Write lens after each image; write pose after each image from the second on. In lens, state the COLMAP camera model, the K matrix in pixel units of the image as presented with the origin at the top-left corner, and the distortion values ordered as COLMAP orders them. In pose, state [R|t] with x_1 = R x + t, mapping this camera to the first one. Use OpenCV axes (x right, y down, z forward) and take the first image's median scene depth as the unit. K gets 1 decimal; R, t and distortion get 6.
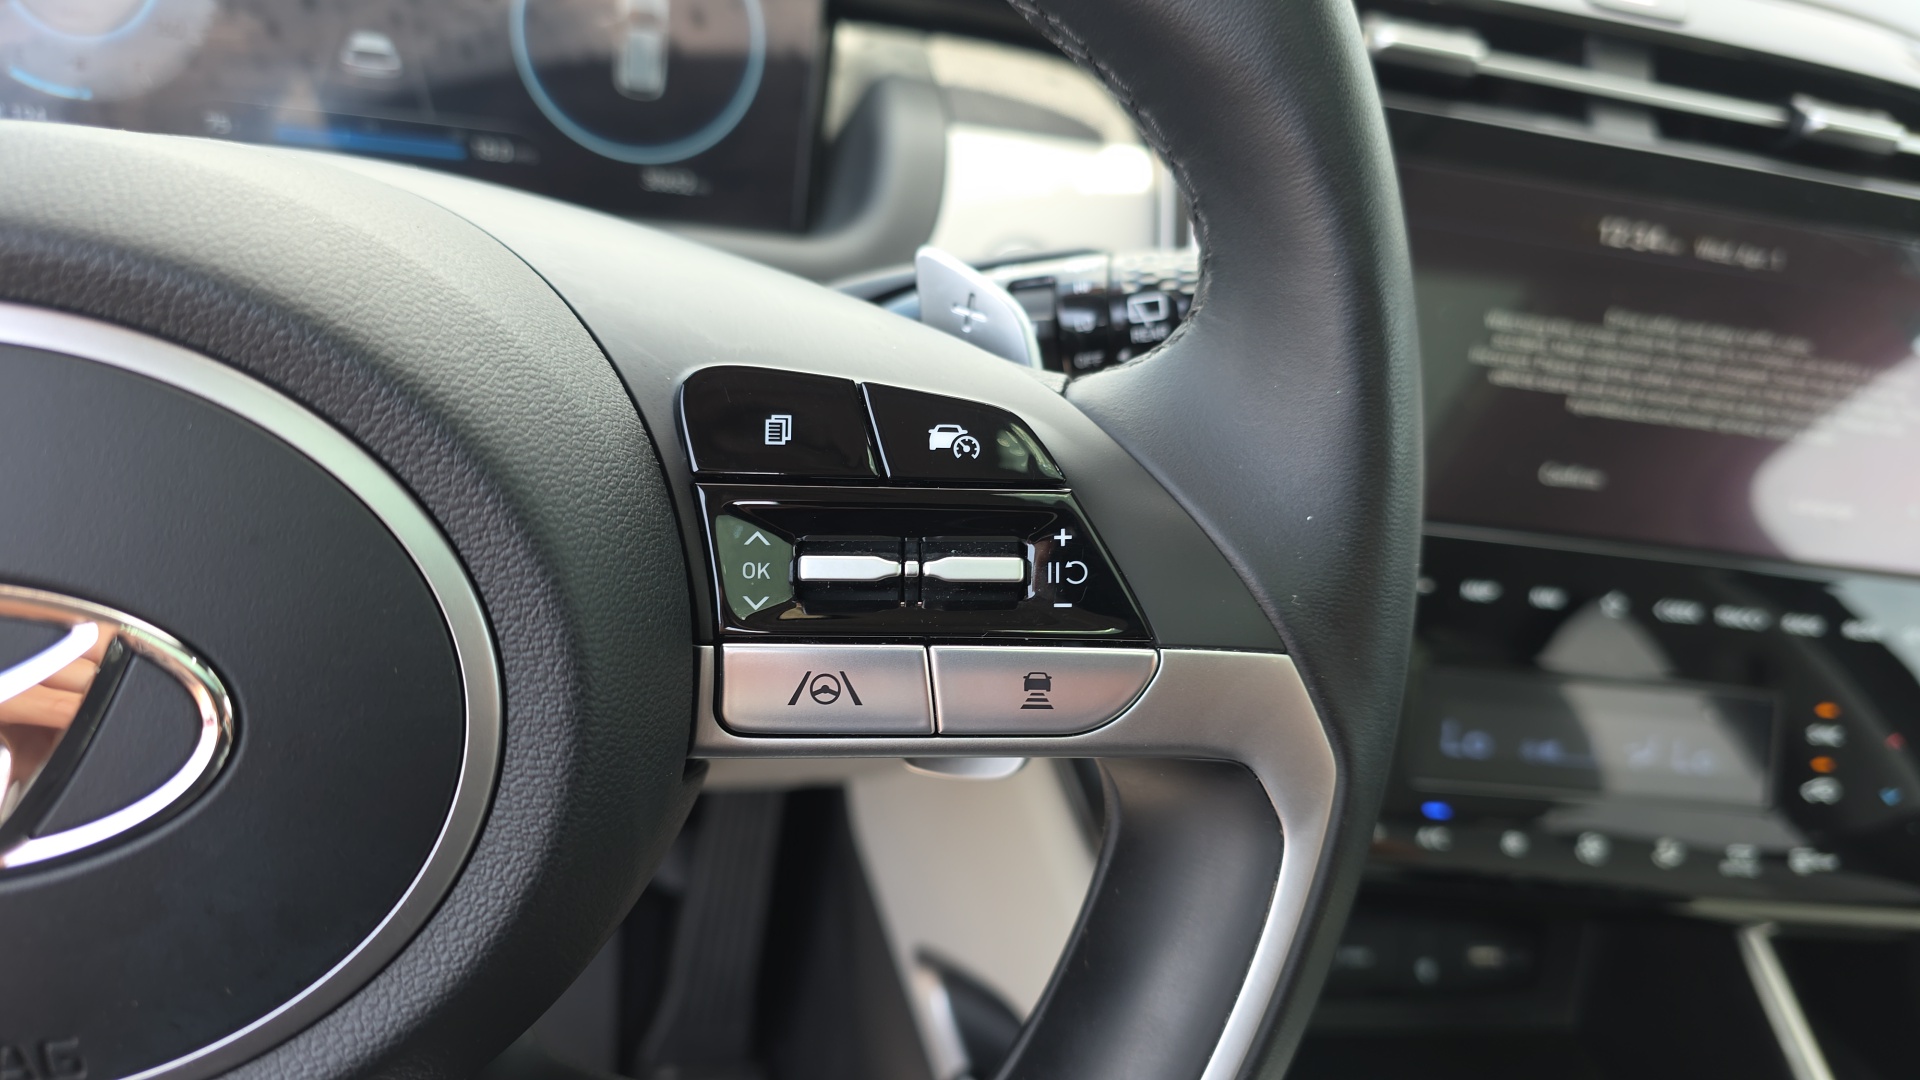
lens RADIAL K [[1387.9, 0, 960.0], [0, 1387.9, 540.0], [0, 0, 1]] dist [0.008202, -0.052264]
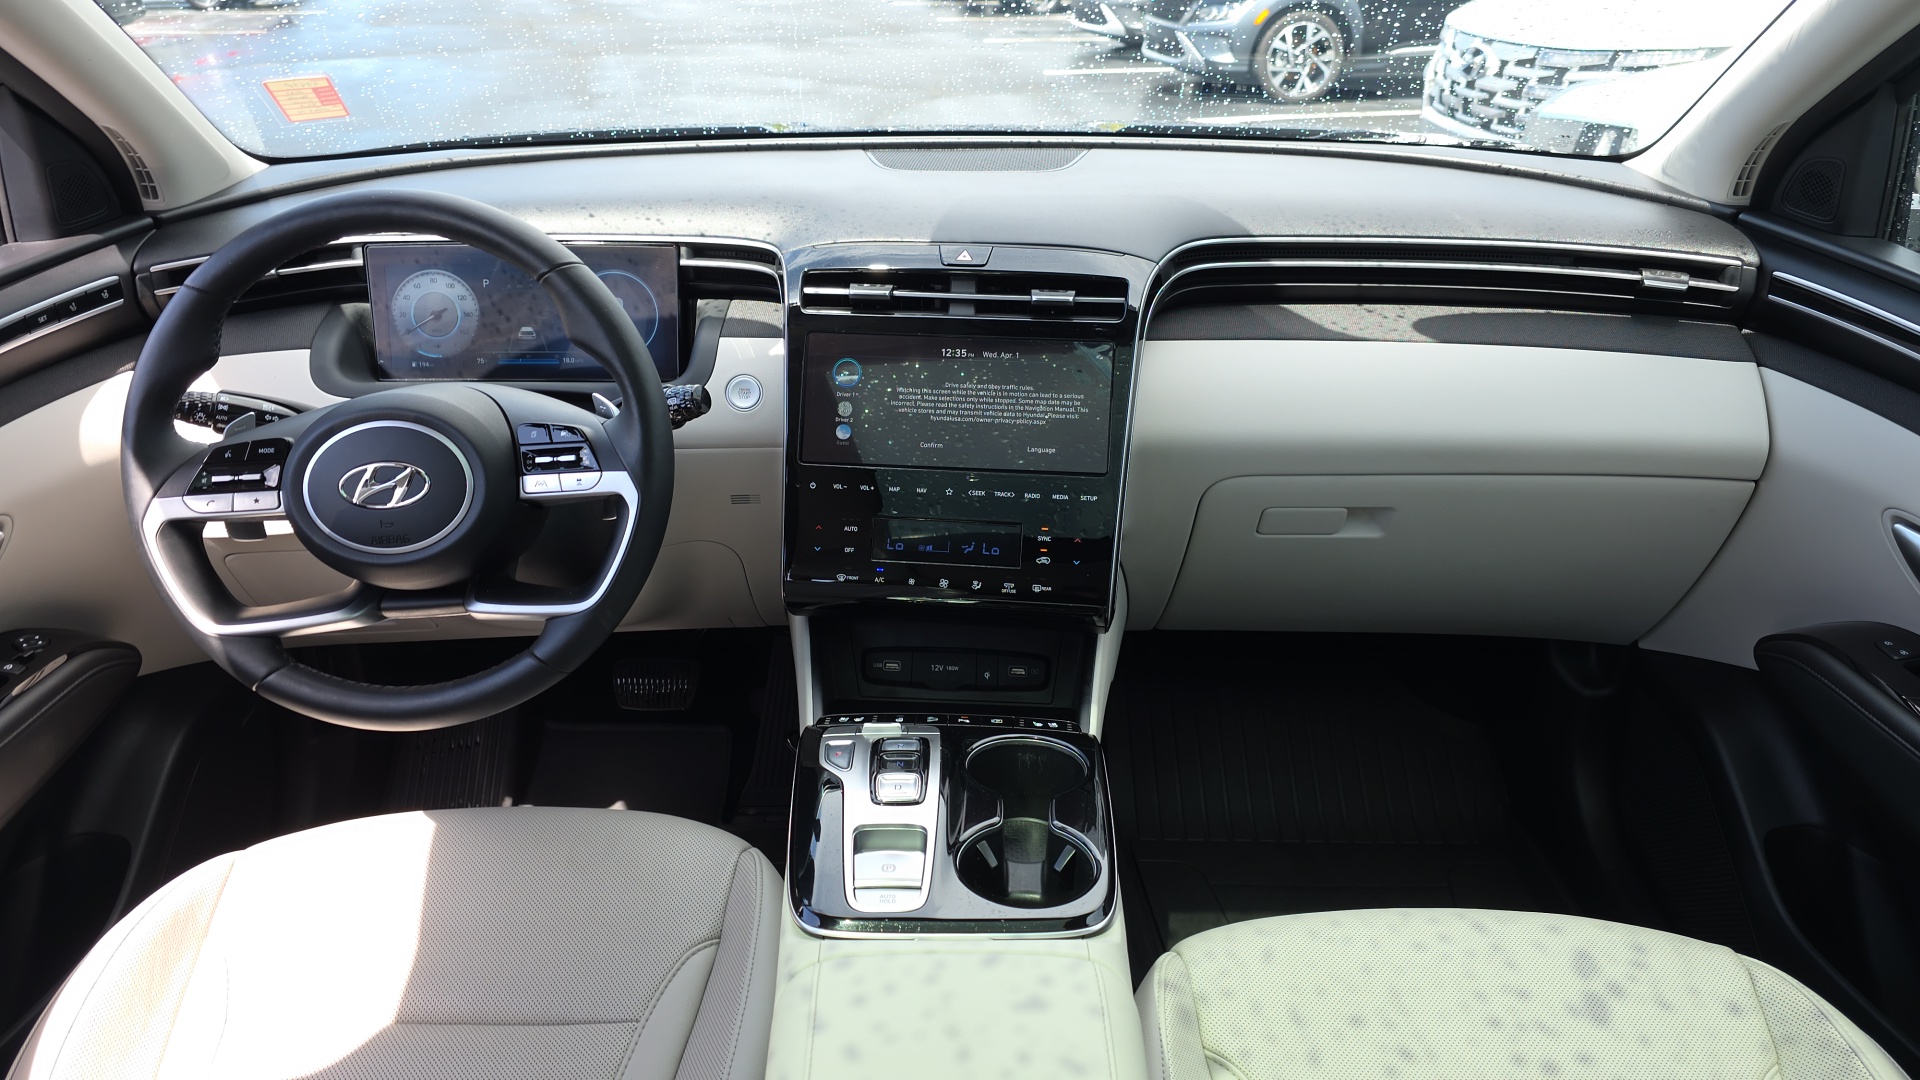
lens RADIAL K [[1289.2, 0, 948.3], [0, 1289.2, 536.6], [0, 0, 1]] dist [0.052153, -0.051114]
pose [[0.961366, -0.058159, -0.269060, 1.119124], [0.042988, 0.997154, -0.061942, 0.282986], [0.271897, 0.047982, 0.961130, -1.351505]]
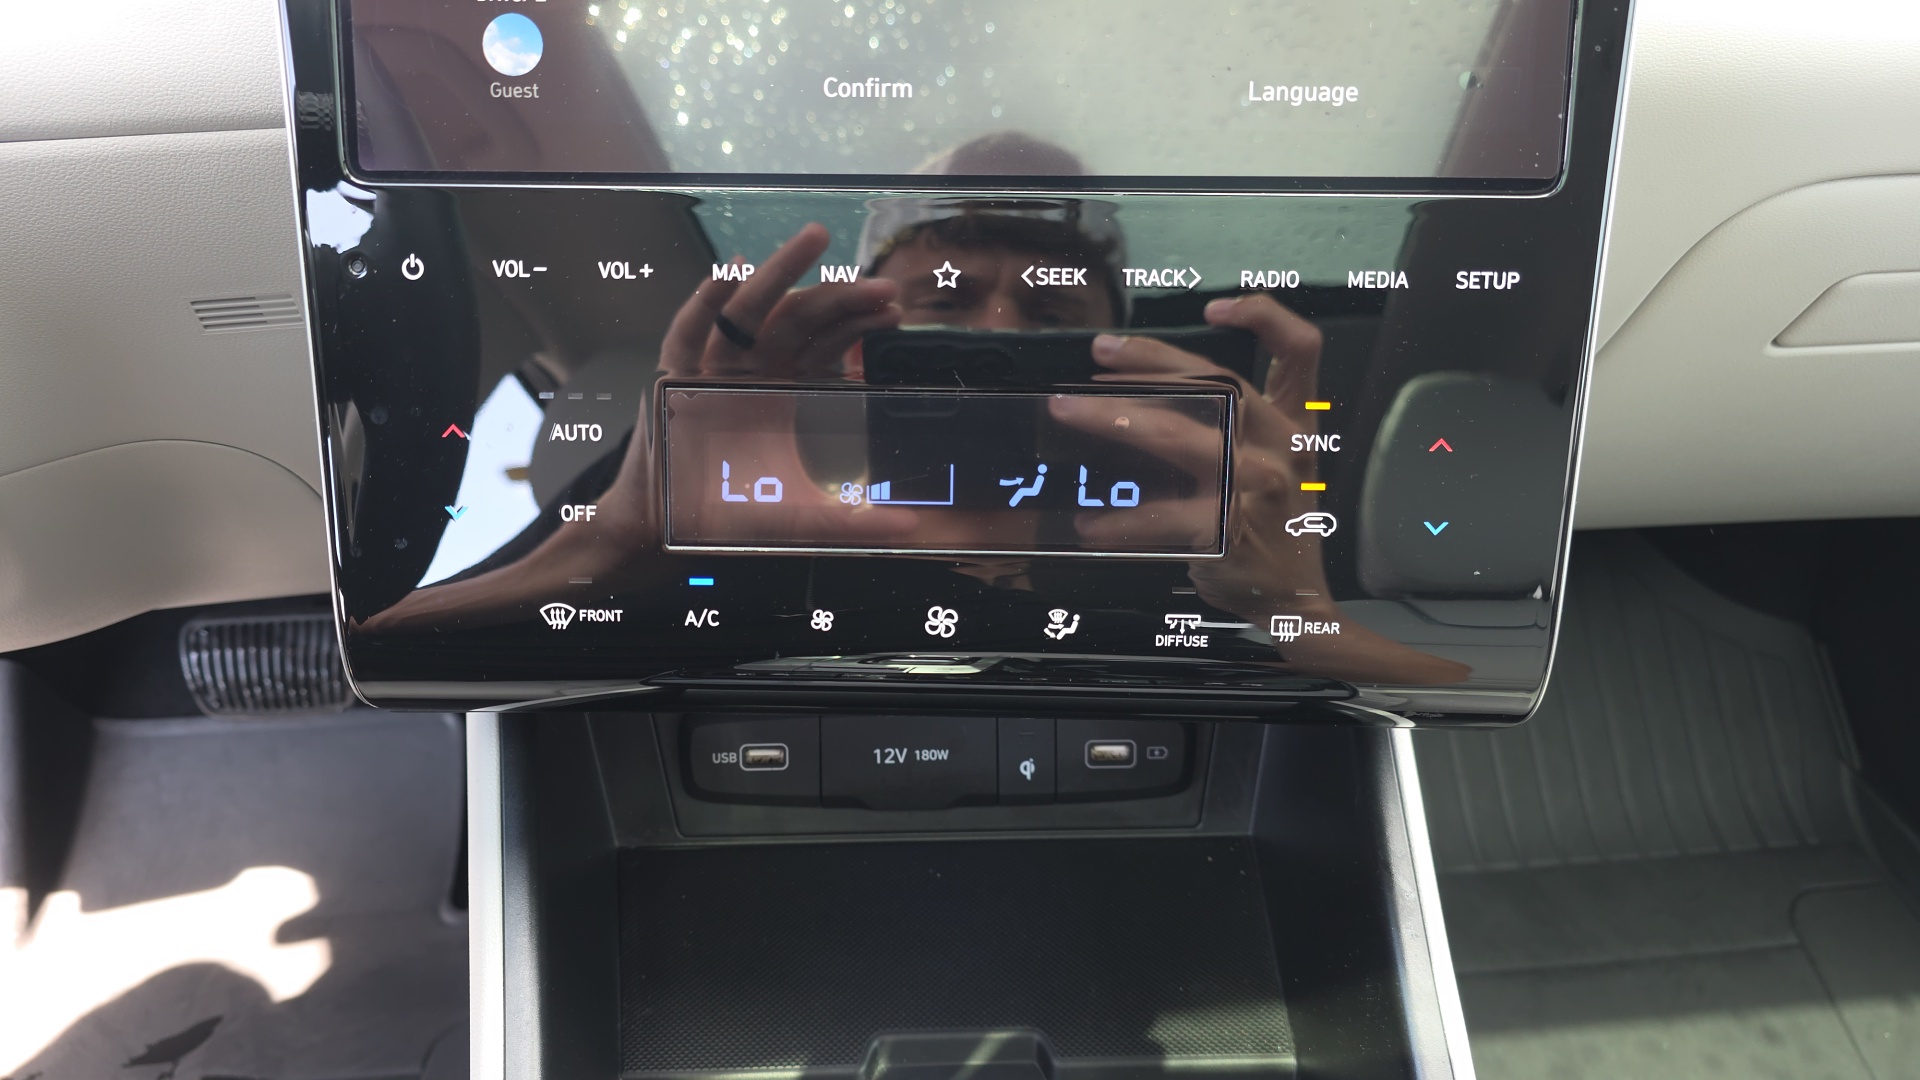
lens RADIAL K [[1325.6, 0, 932.5], [0, 1325.6, 535.7], [0, 0, 1]] dist [0.061855, -0.080614]
pose [[0.978171, -0.057139, -0.199793, 0.584521], [0.086722, 0.985973, 0.142604, 0.079115], [0.188842, -0.156818, 0.969405, 0.337125]]
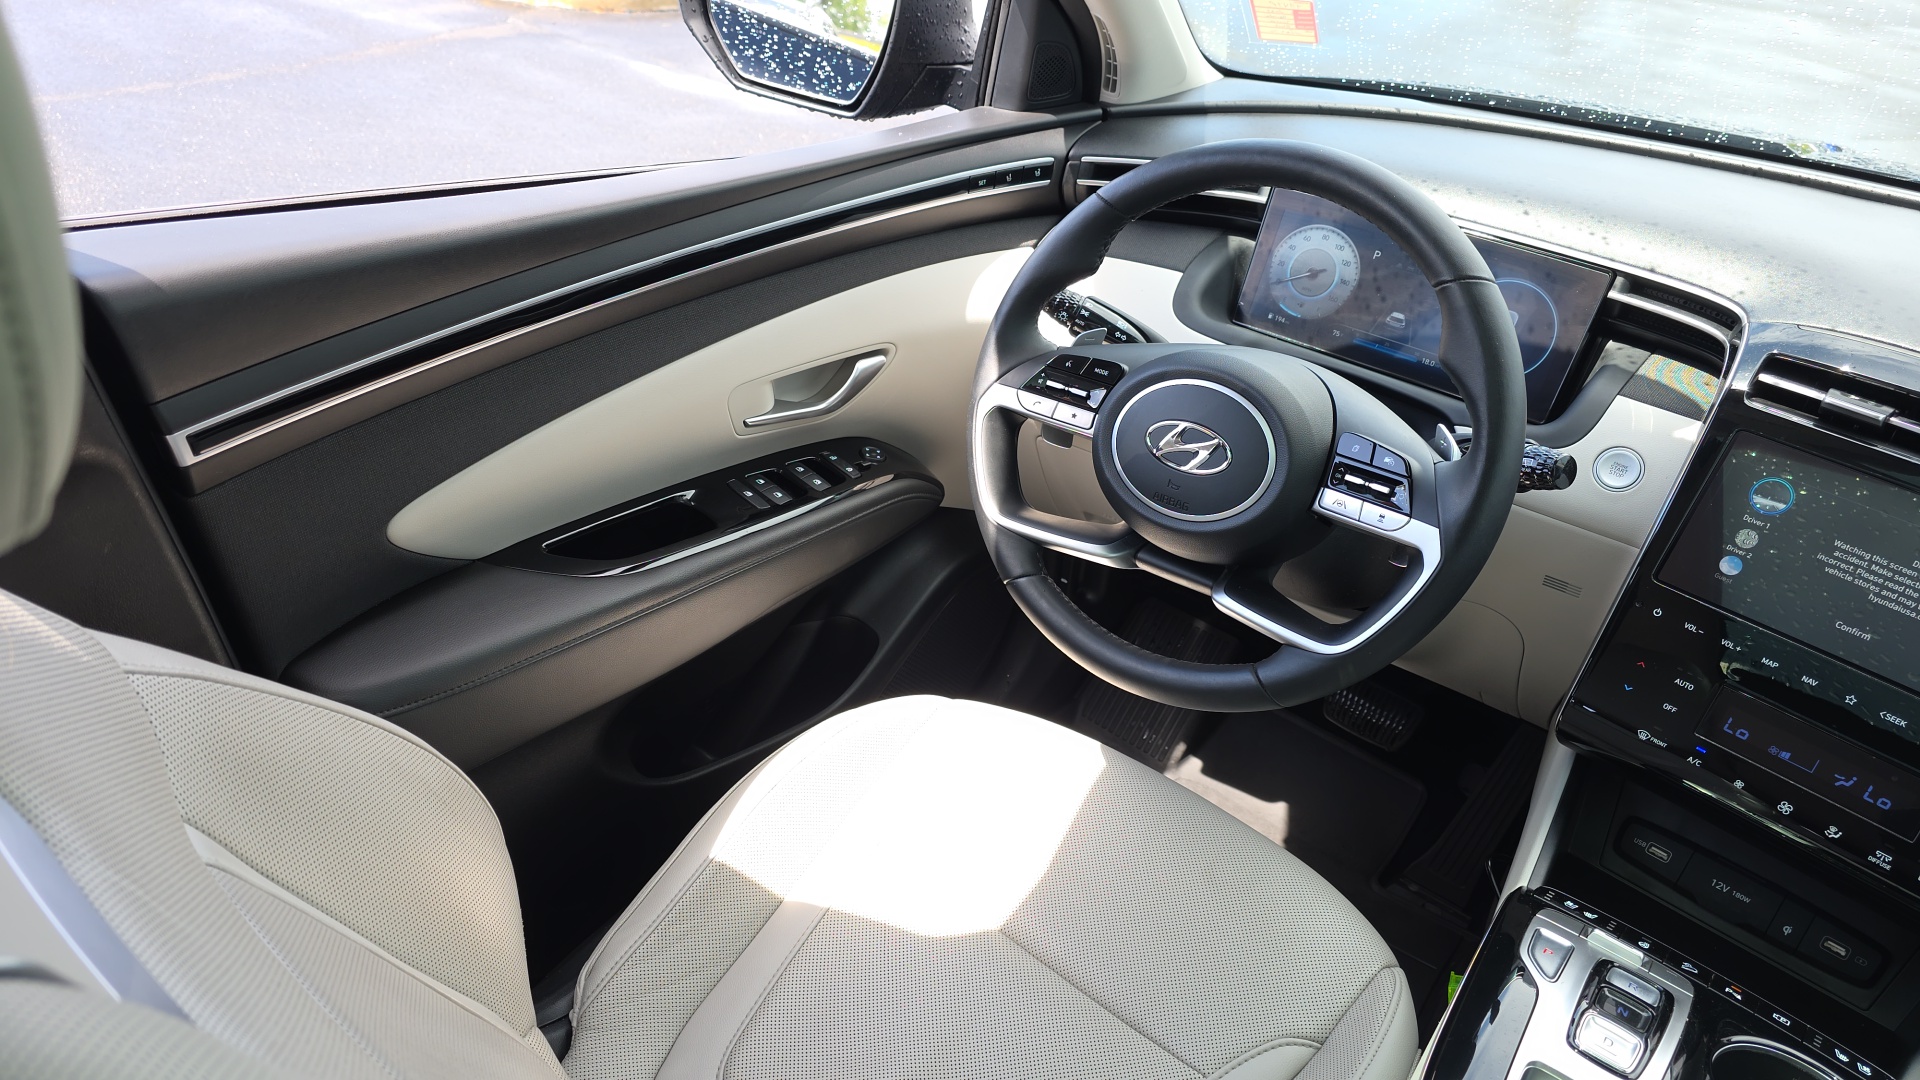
lens RADIAL K [[1289.2, 0, 948.3], [0, 1289.2, 536.6], [0, 0, 1]] dist [0.052153, -0.051114]
pose [[0.614402, 0.300830, -0.729391, 0.953943], [-0.356712, 0.930493, 0.083297, 0.131934], [0.703752, 0.209005, 0.679007, -1.171592]]
